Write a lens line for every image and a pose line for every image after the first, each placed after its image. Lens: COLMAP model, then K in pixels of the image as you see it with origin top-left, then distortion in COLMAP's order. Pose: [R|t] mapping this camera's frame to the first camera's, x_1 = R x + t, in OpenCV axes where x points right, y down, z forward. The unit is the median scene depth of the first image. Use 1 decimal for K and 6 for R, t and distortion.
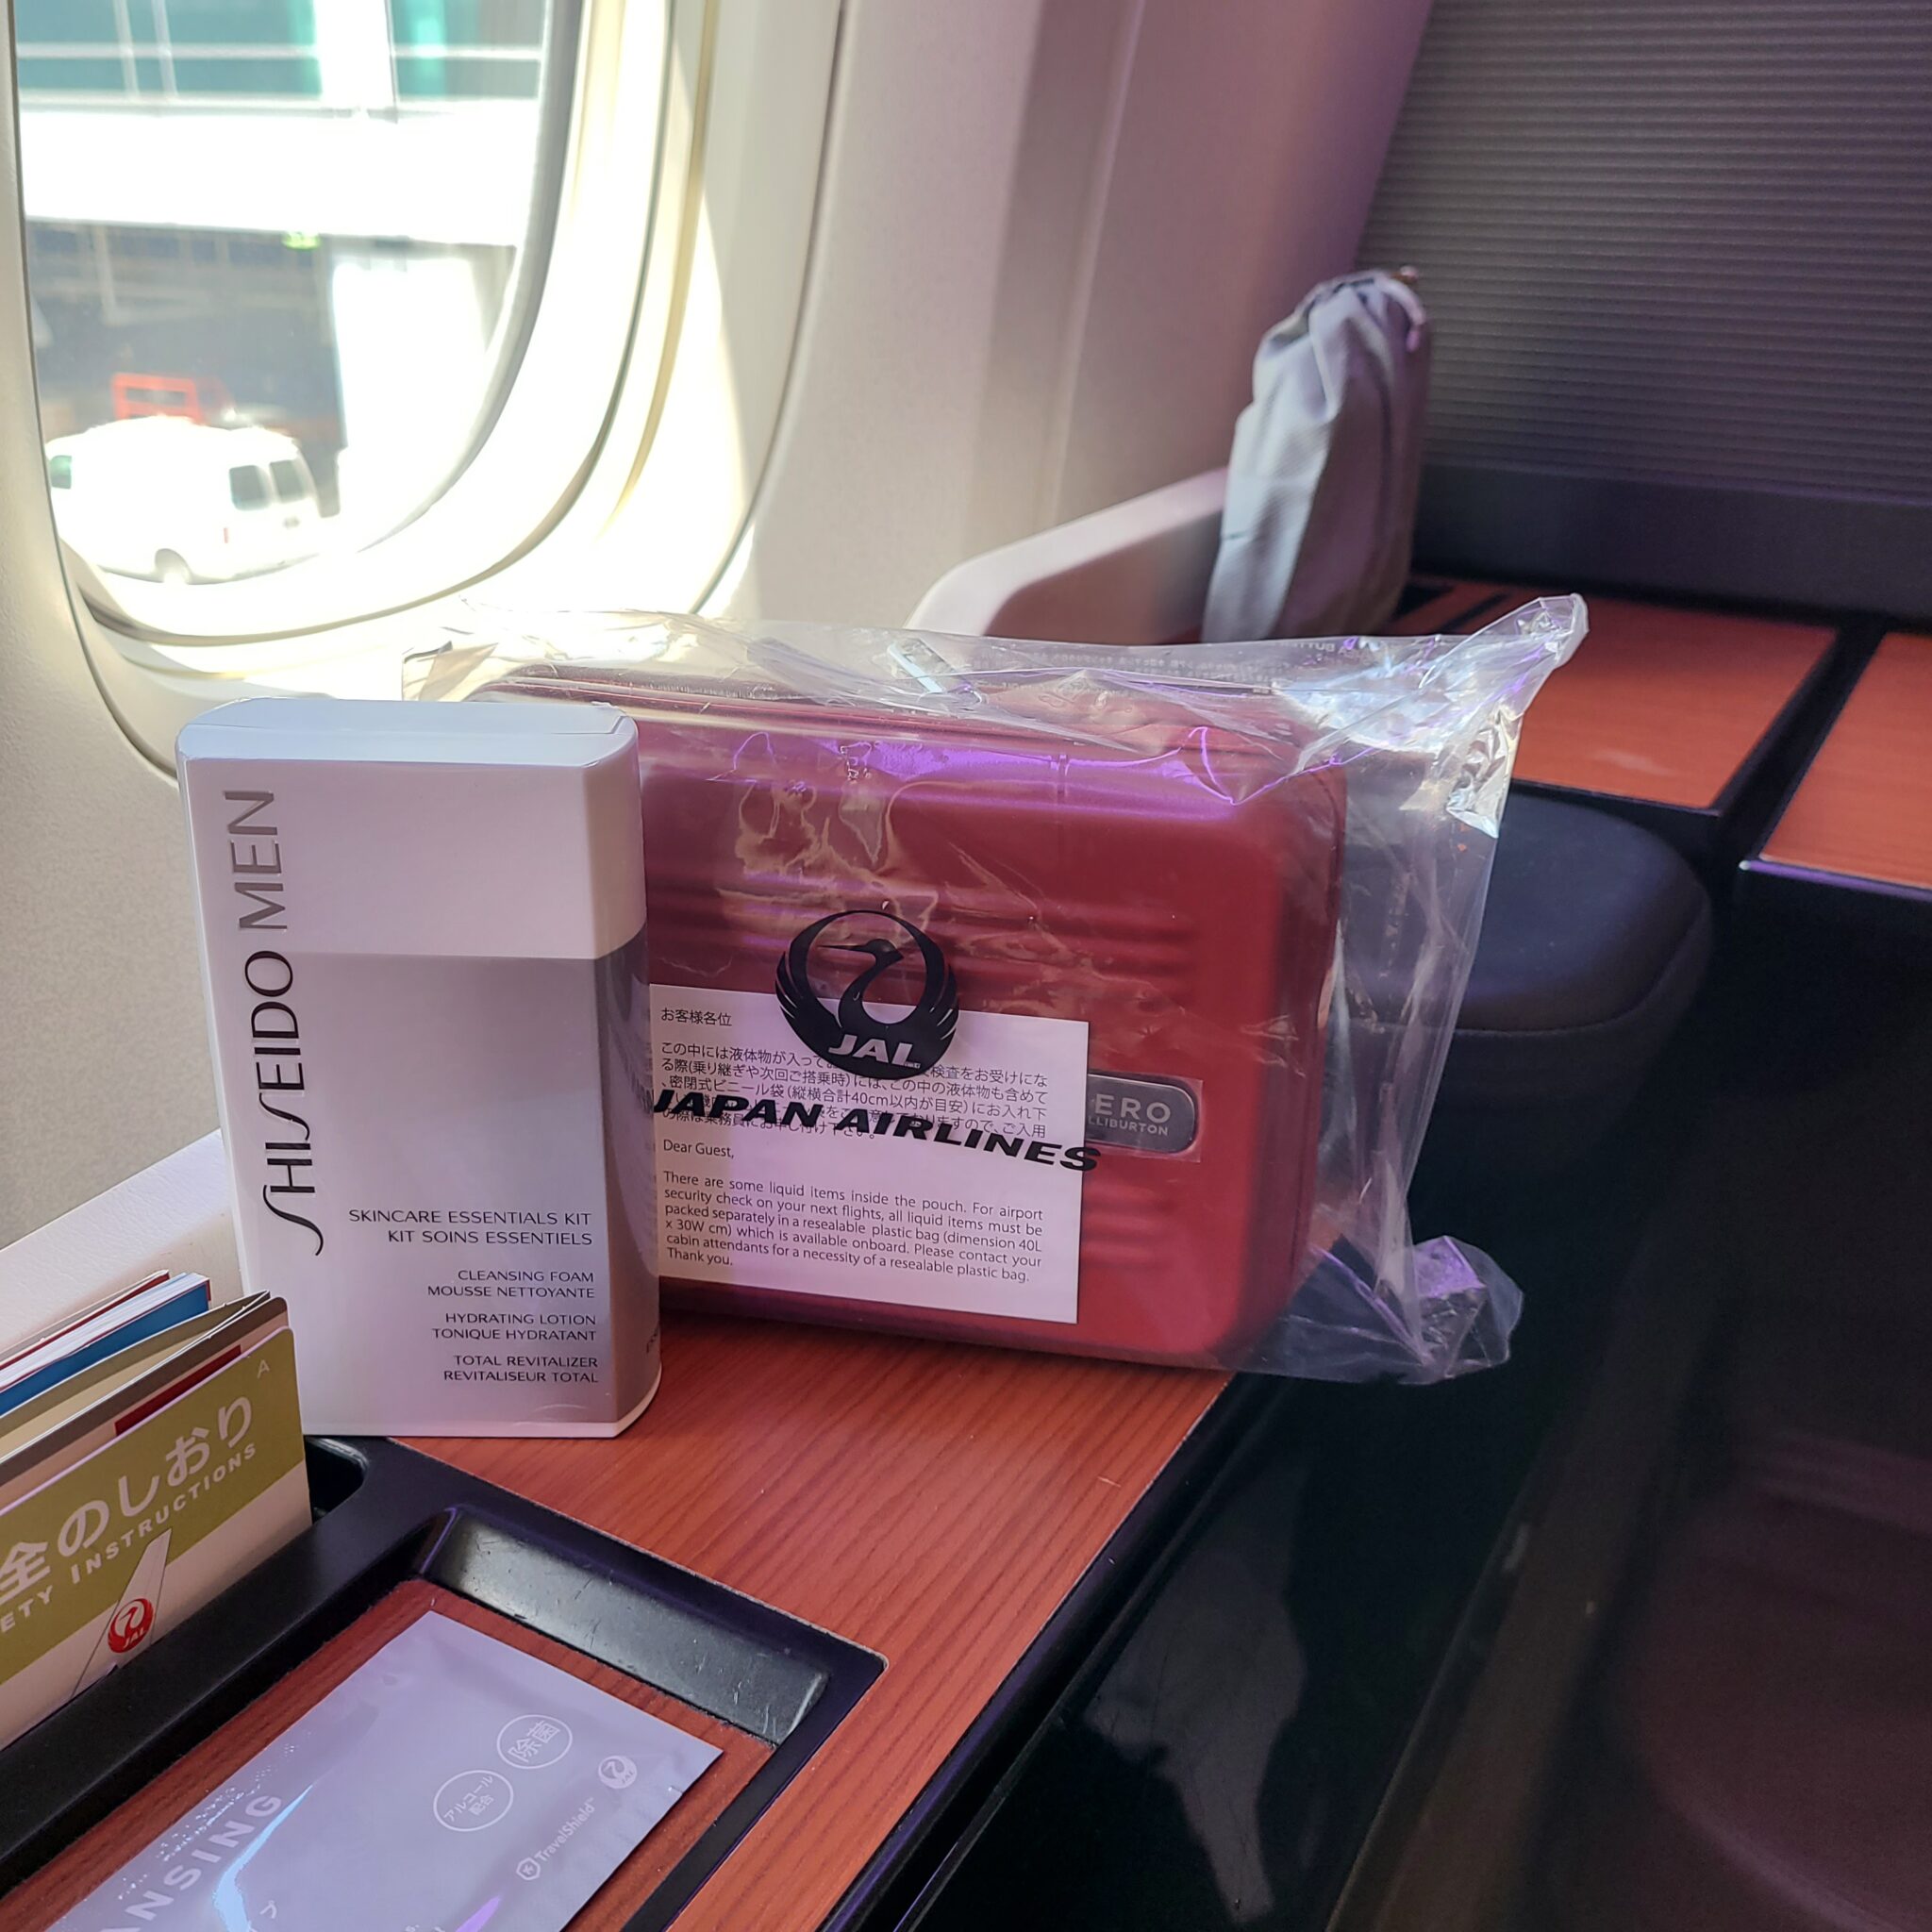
lens RADIAL K [[1991.7, 0, 961.2], [0, 1991.7, 960.9], [0, 0, 1]] dist [-0.005478, 0.000000]
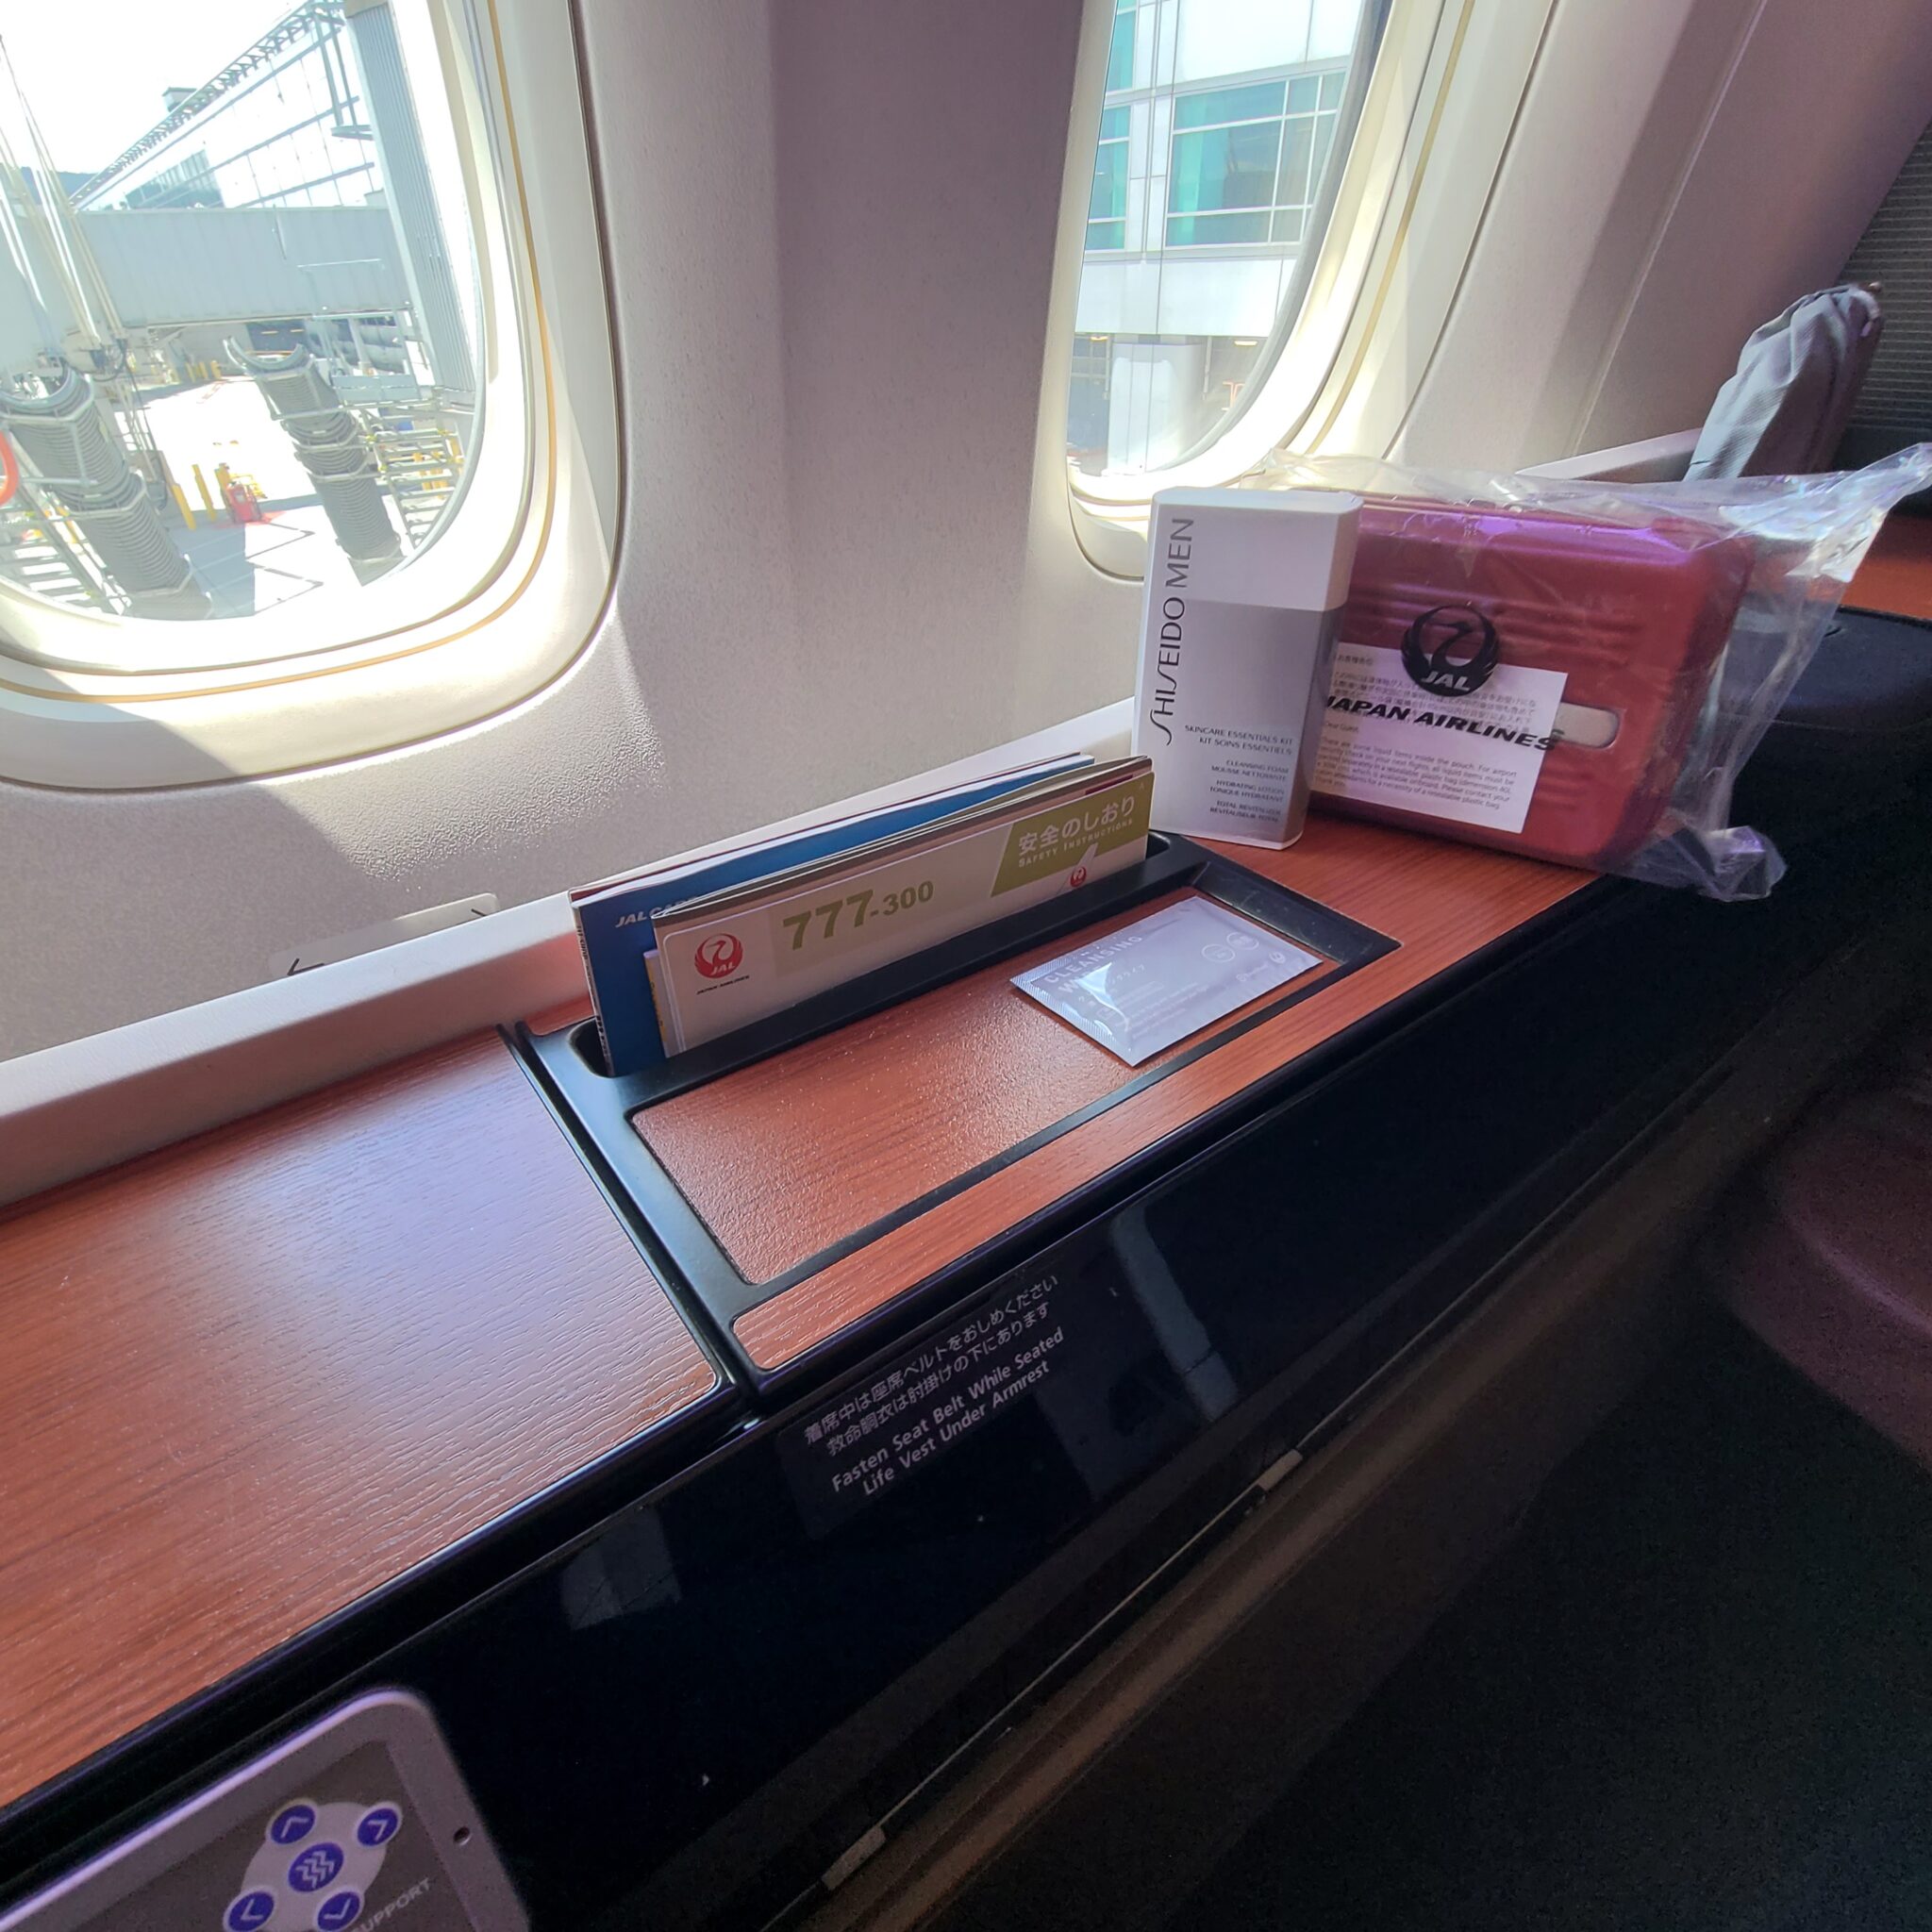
lens RADIAL K [[1051.4, 0, 954.1], [0, 1051.4, 972.1], [0, 0, 1]] dist [-0.000259, -0.002088]
pose [[0.909153, 0.195025, -0.367975, -0.047063], [-0.116126, 0.967246, 0.225722, 0.149224], [0.399943, -0.162485, 0.902022, -0.227012]]
